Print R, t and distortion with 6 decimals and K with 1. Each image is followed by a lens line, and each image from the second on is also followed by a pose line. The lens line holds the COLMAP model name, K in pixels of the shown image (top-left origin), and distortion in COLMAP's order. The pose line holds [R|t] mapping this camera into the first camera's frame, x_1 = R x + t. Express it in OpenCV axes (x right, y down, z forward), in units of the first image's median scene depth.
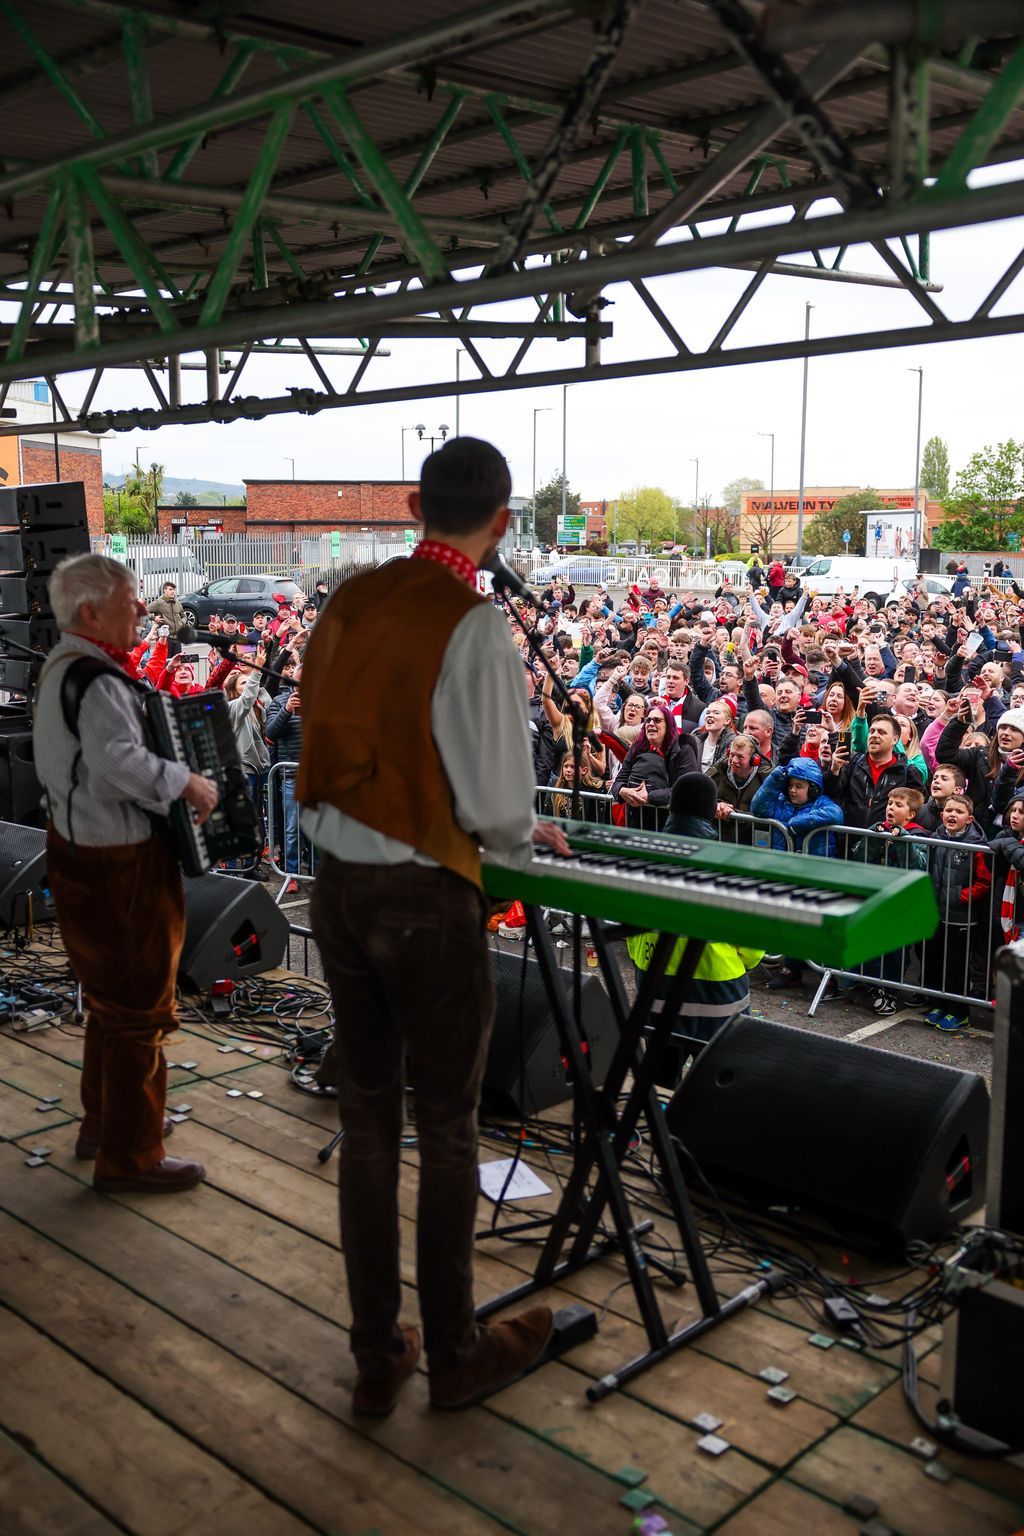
lens RADIAL K [[1489.0, 0, 509.3], [0, 1489.0, 767.1], [0, 0, 1]] dist [-0.002466, 0.012647]
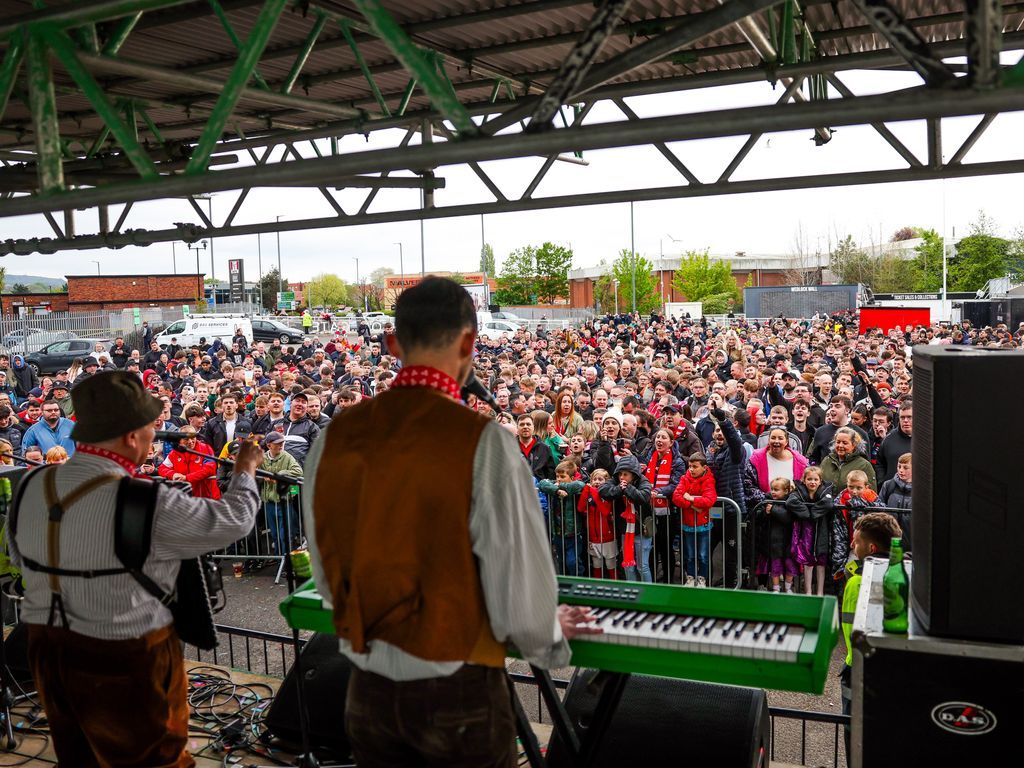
lens RADIAL K [[850.5, 0, 596.2], [0, 850.5, 358.3], [0, 0, 1]] dist [-0.114513, 0.084589]
pose [[0.920811, -0.054742, 0.386148, -0.093974], [0.086983, 0.993987, -0.066509, -0.053448], [-0.380185, 0.094830, 0.920036, 0.190661]]
